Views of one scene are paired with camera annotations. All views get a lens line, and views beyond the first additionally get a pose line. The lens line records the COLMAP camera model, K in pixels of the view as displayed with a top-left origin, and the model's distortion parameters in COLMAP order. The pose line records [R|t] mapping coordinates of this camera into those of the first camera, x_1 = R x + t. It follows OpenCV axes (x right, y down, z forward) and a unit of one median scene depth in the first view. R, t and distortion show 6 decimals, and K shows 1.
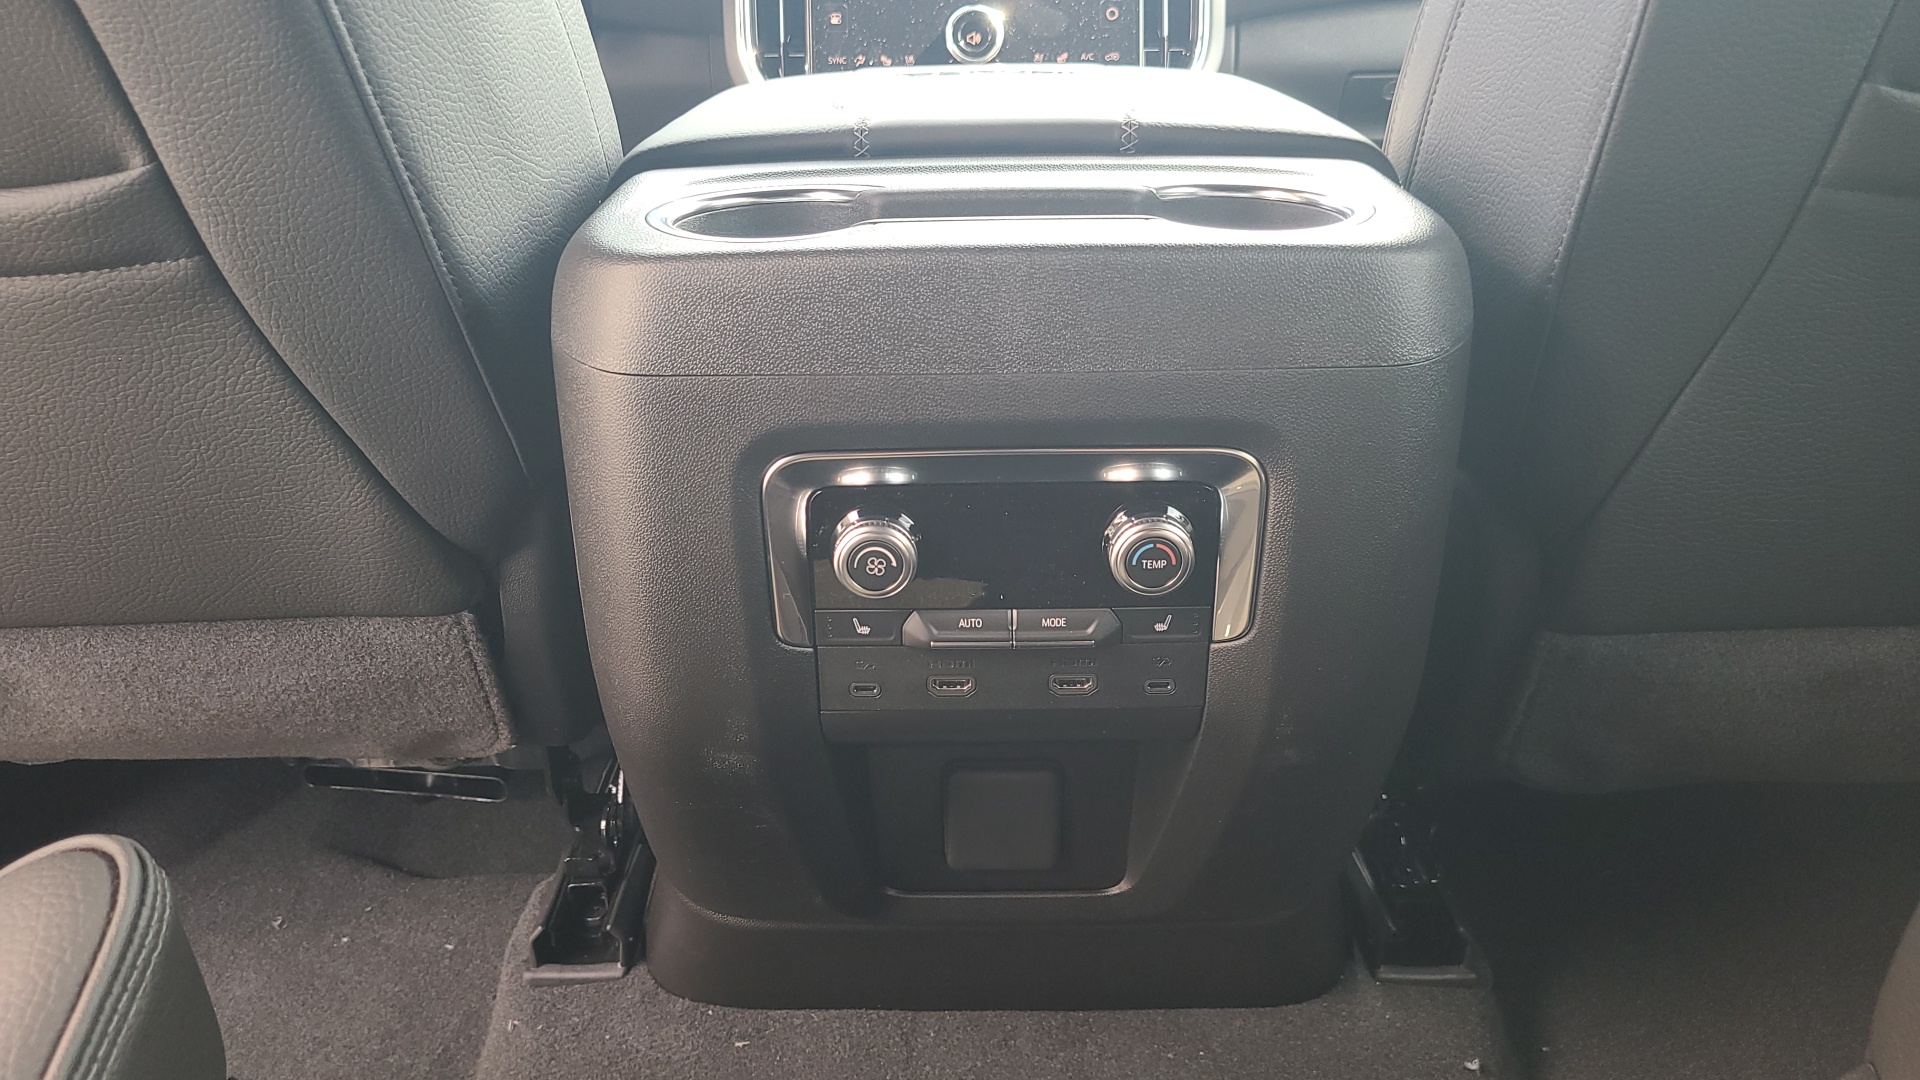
lens RADIAL K [[1463.4, 0, 919.3], [0, 1463.4, 549.1], [0, 0, 1]] dist [0.006119, -0.002389]
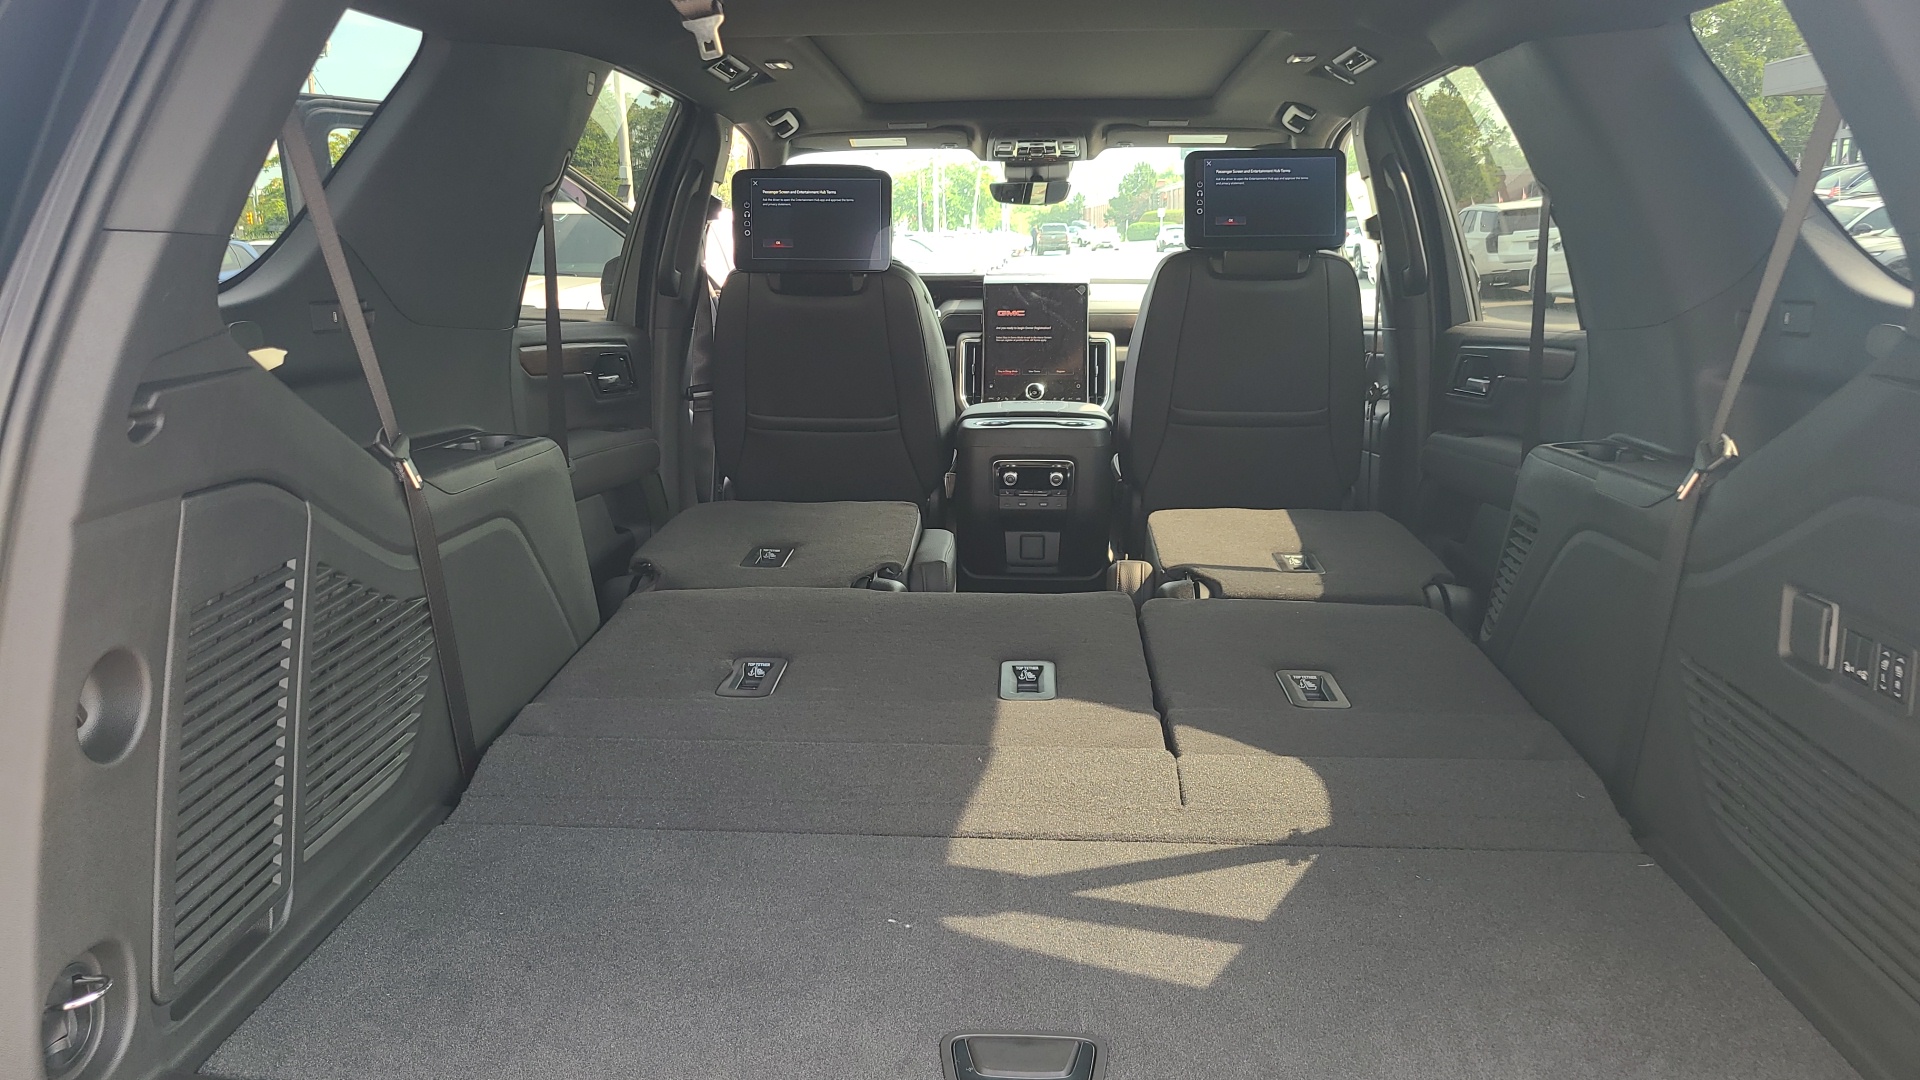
lens RADIAL K [[1430.6, 0, 960.0], [0, 1430.6, 540.0], [0, 0, 1]] dist [0.022746, -0.007234]
pose [[0.999177, 0.029394, -0.027959, -0.064709], [-0.034899, 0.974195, -0.222993, 1.542418], [0.020683, 0.223785, 0.974419, -4.576888]]
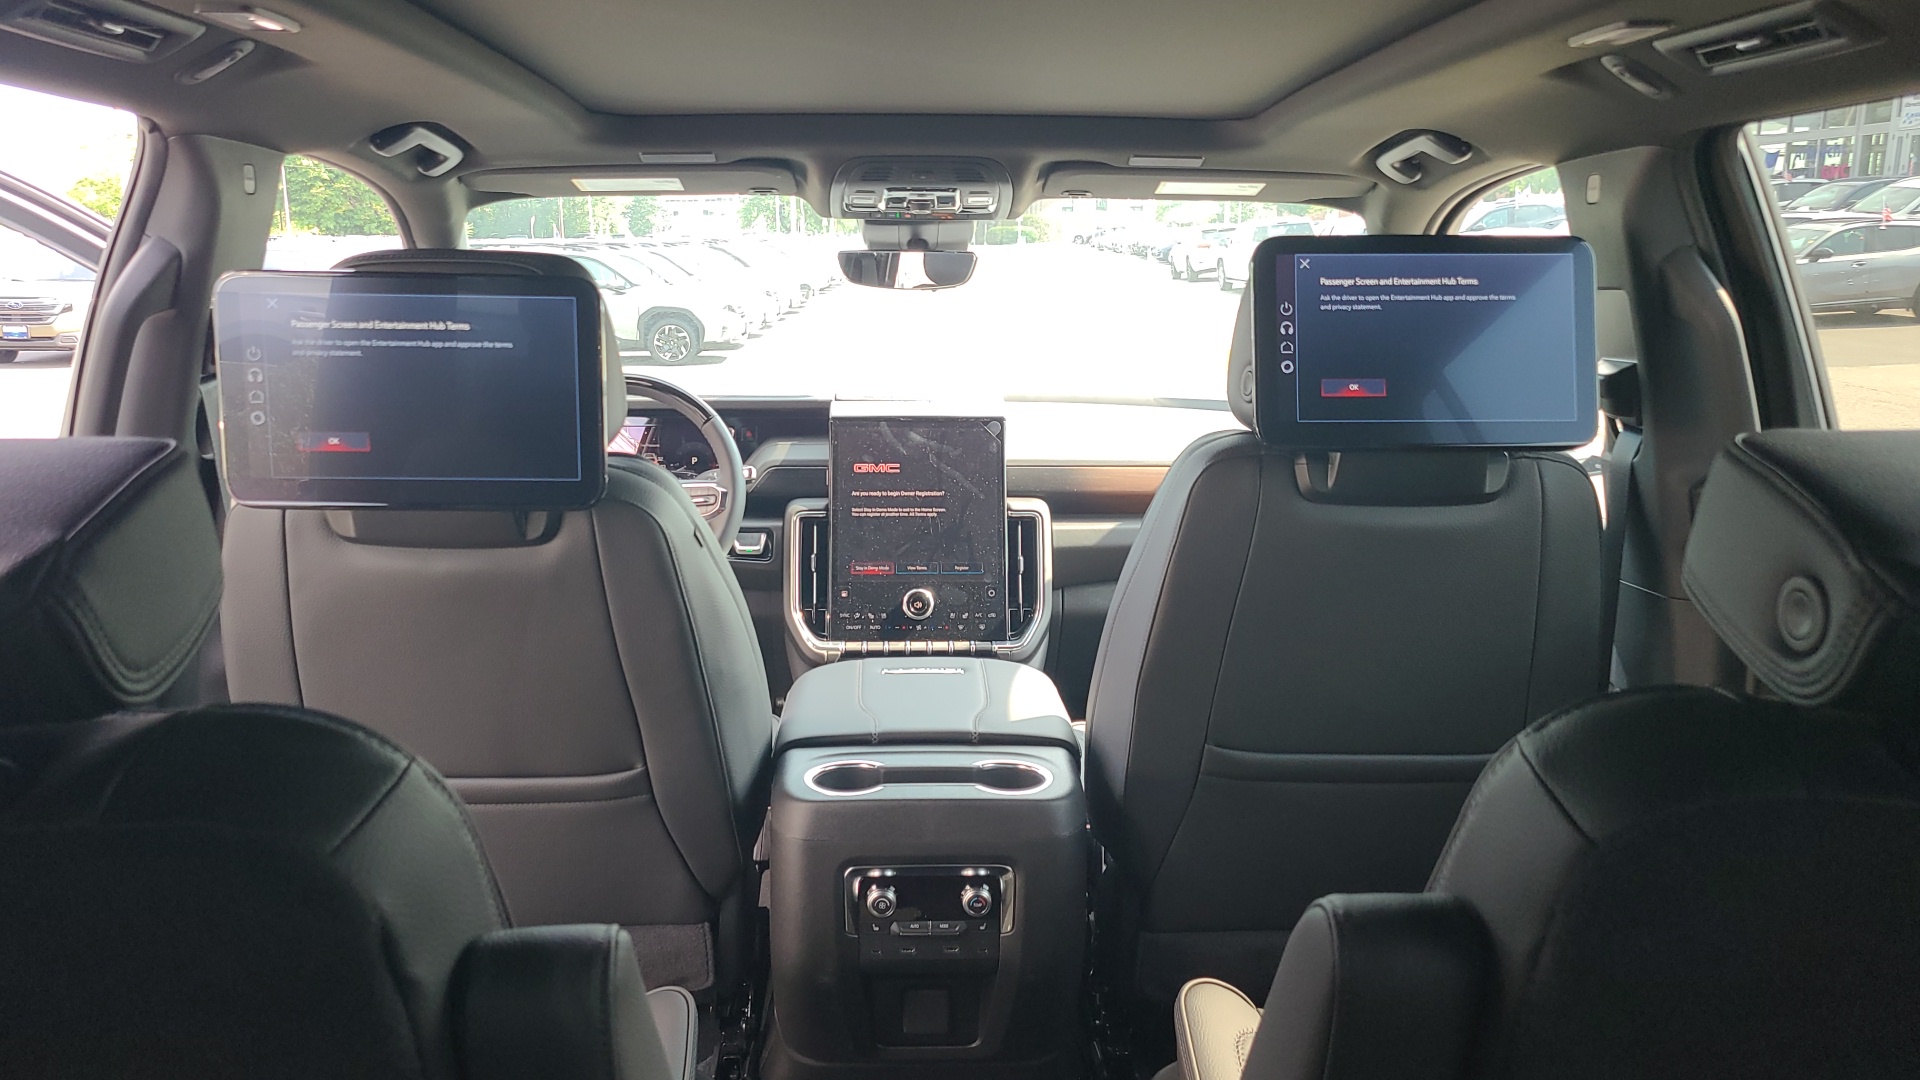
lens RADIAL K [[1430.6, 0, 960.0], [0, 1430.6, 540.0], [0, 0, 1]] dist [0.022746, -0.007234]
pose [[0.997566, 0.019133, 0.067058, -0.077848], [-0.003645, 0.974618, -0.223844, -0.057308], [-0.069639, 0.223055, 0.972315, -1.871535]]
